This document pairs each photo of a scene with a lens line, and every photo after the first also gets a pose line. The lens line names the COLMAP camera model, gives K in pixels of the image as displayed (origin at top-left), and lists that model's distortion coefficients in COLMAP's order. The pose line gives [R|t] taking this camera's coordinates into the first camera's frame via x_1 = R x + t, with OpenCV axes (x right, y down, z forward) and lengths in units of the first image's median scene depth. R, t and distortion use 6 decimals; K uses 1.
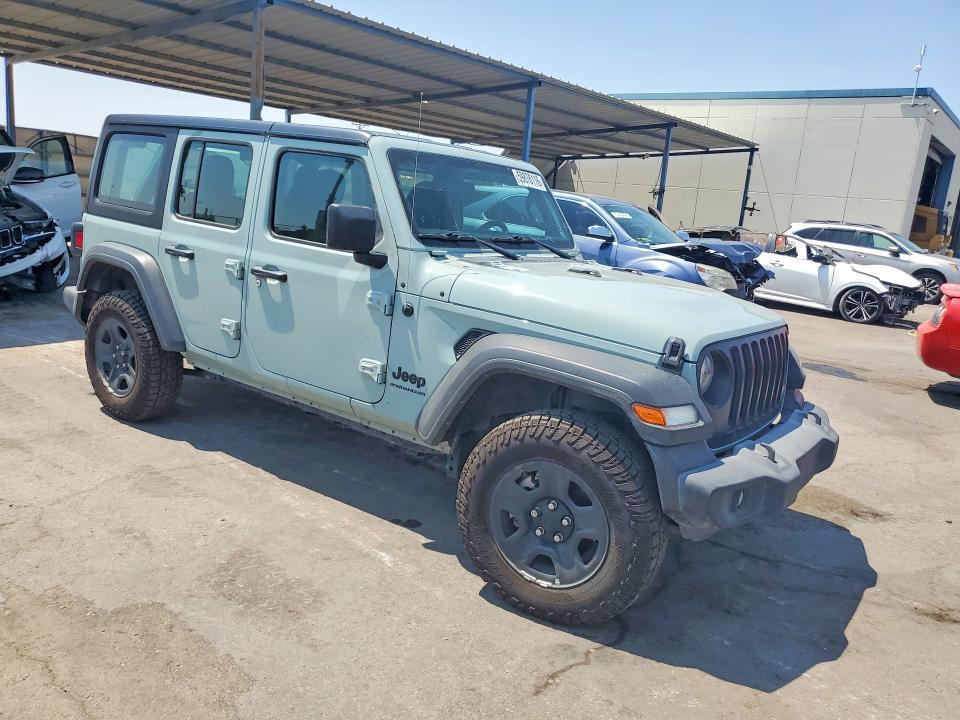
lens RADIAL K [[781.8, 0, 450.8], [0, 781.8, 360.3], [0, 0, 1]] dist [-0.000499, -0.002100]
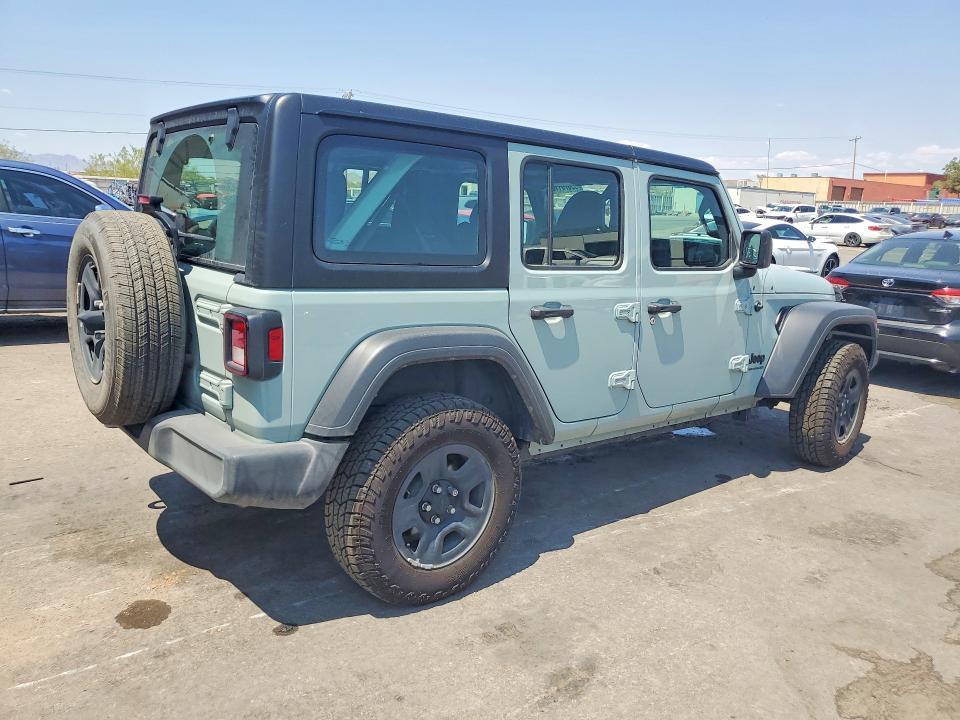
lens RADIAL K [[781.8, 0, 450.8], [0, 781.8, 360.3], [0, 0, 1]] dist [-0.000499, -0.002100]
pose [[0.244511, -0.269825, 0.931348, -1.166538], [0.177354, 0.956744, 0.230622, -0.306674], [-0.953289, 0.108788, 0.281789, 0.953596]]
